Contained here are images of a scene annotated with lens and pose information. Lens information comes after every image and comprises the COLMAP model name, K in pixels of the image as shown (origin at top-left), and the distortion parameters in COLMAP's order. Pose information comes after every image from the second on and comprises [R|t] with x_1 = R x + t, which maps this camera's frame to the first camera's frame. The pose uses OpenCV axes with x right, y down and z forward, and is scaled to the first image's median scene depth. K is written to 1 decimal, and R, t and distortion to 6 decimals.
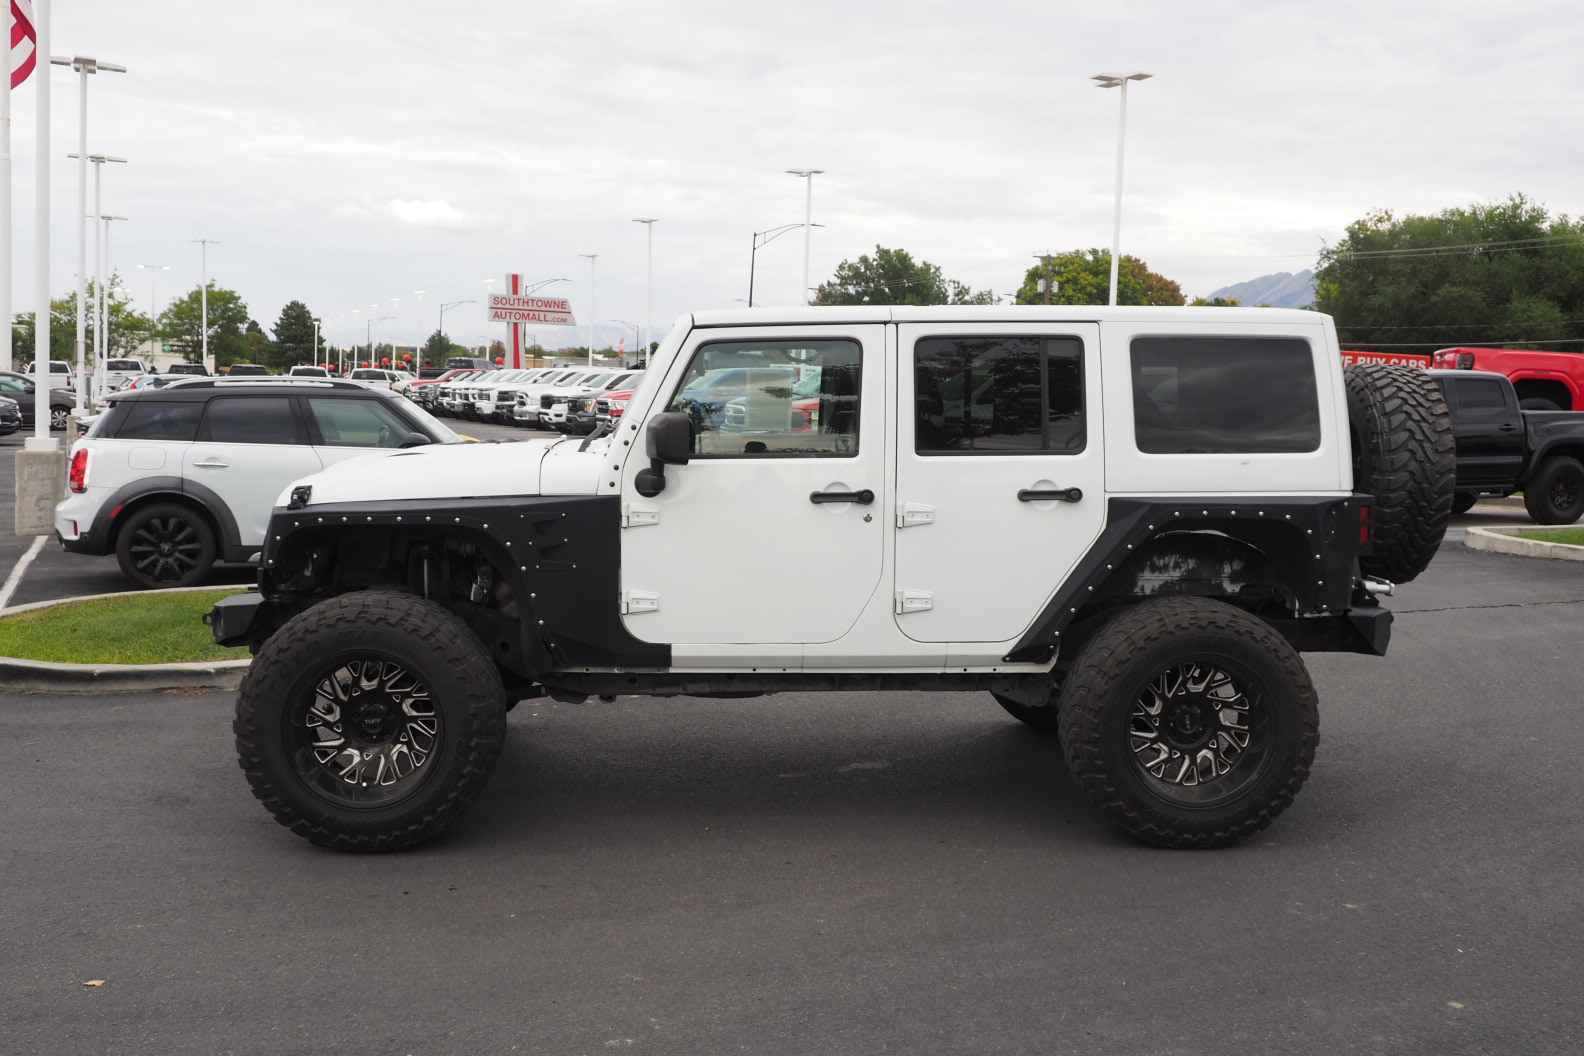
lens RADIAL K [[1514.8, 0, 791.6], [0, 1514.8, 520.9], [0, 0, 1]] dist [-0.014059, 0.000000]
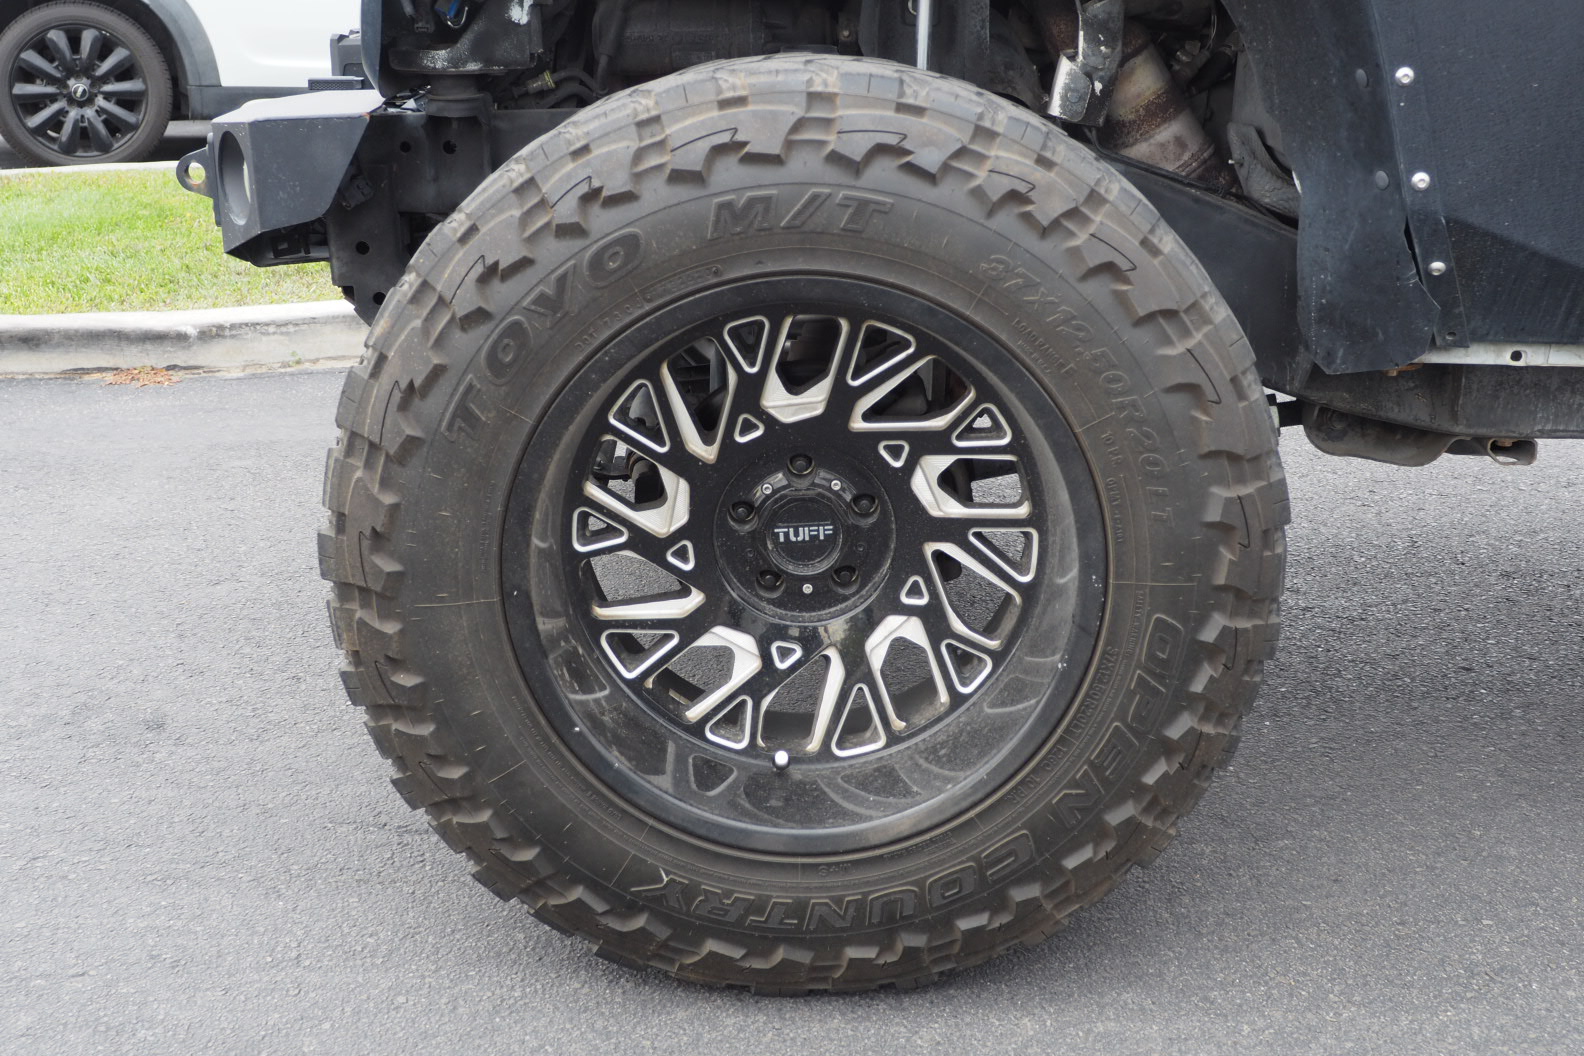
lens RADIAL K [[2054.4, 0, 789.3], [0, 2054.4, 529.0], [0, 0, 1]] dist [-0.010041, 0.000000]
pose [[0.997528, 0.018360, -0.067833, -0.254418], [-0.004763, 0.980710, 0.195411, 0.057997], [0.070112, -0.194605, 0.978373, 0.632124]]
